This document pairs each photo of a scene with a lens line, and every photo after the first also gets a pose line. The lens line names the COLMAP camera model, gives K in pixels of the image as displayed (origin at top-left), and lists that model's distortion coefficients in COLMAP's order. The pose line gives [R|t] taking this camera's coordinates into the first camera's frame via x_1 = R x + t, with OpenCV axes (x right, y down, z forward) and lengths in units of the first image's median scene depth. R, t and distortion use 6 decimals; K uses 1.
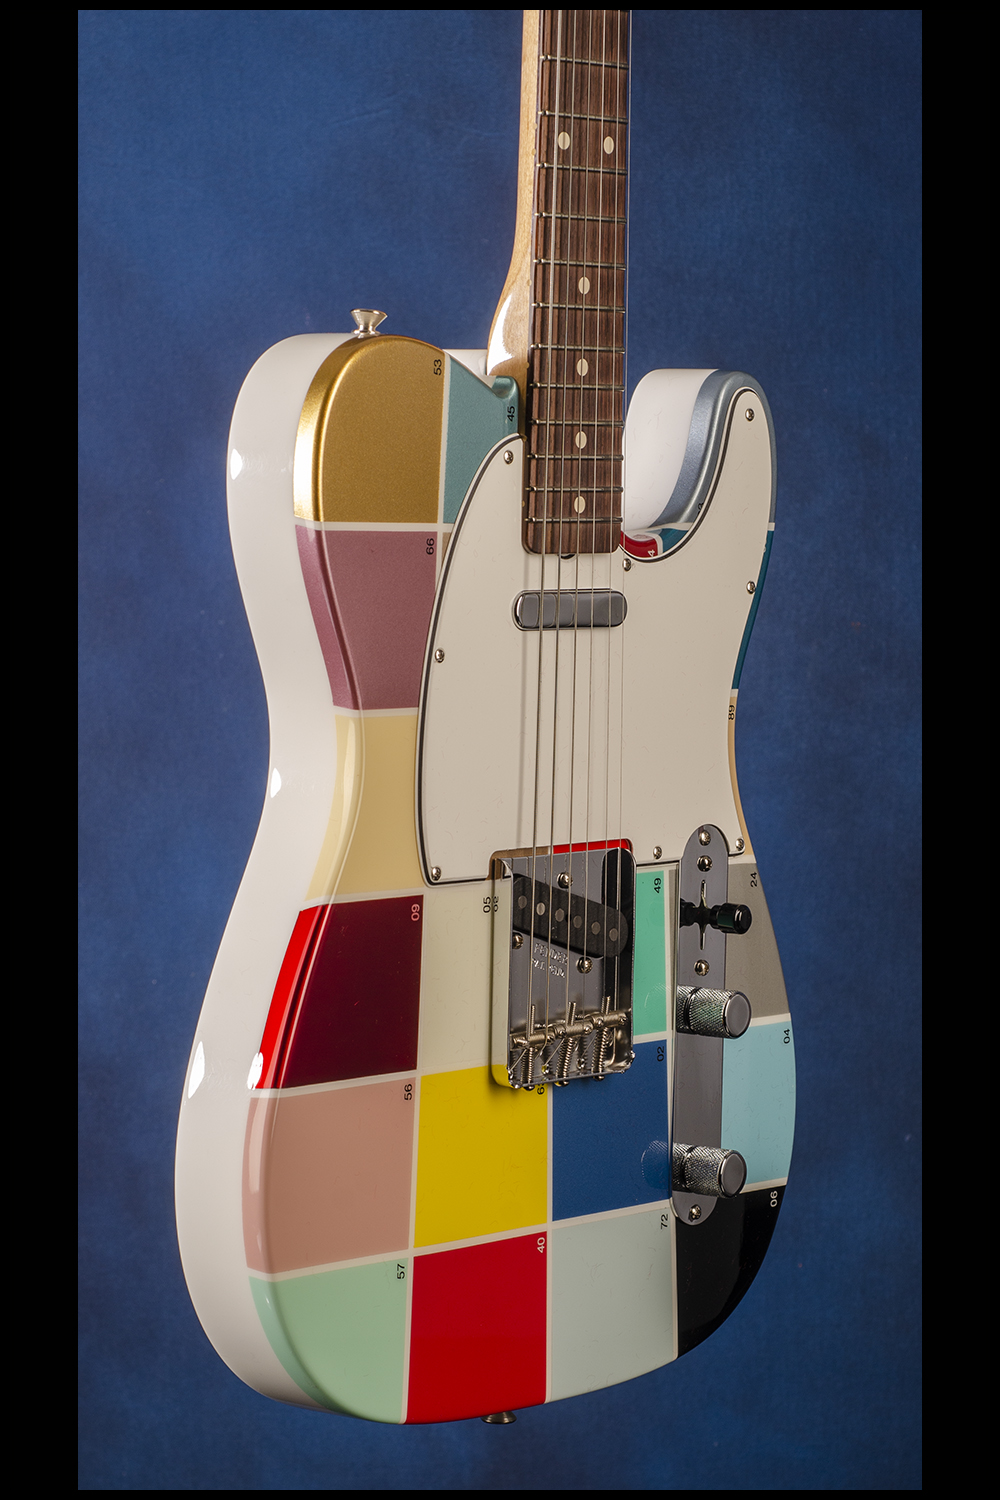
lens RADIAL K [[5284.4, 0, 495.3], [0, 5284.4, 735.5], [0, 0, 1]] dist [0.170335, 0.000000]
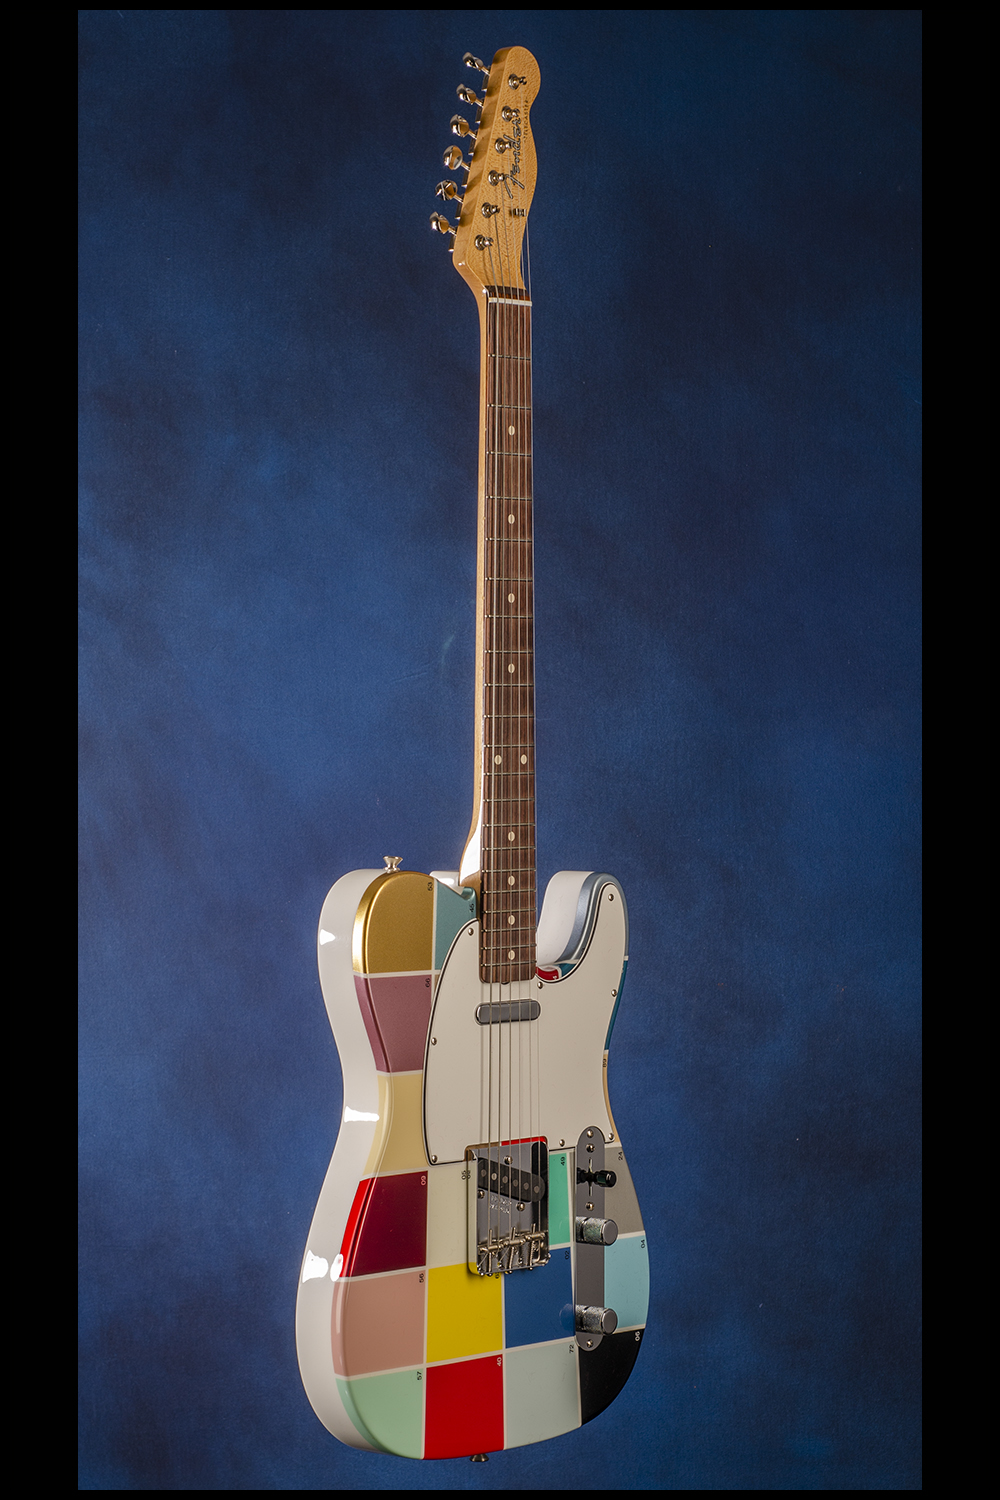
lens RADIAL K [[5284.4, 0, 485.9], [0, 5284.4, 746.0], [0, 0, 1]] dist [0.170335, 0.000000]
pose [[0.999397, -0.015903, -0.030857, 0.061505], [0.014808, 0.999263, -0.035406, -0.048622], [0.031397, 0.034928, 0.998897, -0.791615]]
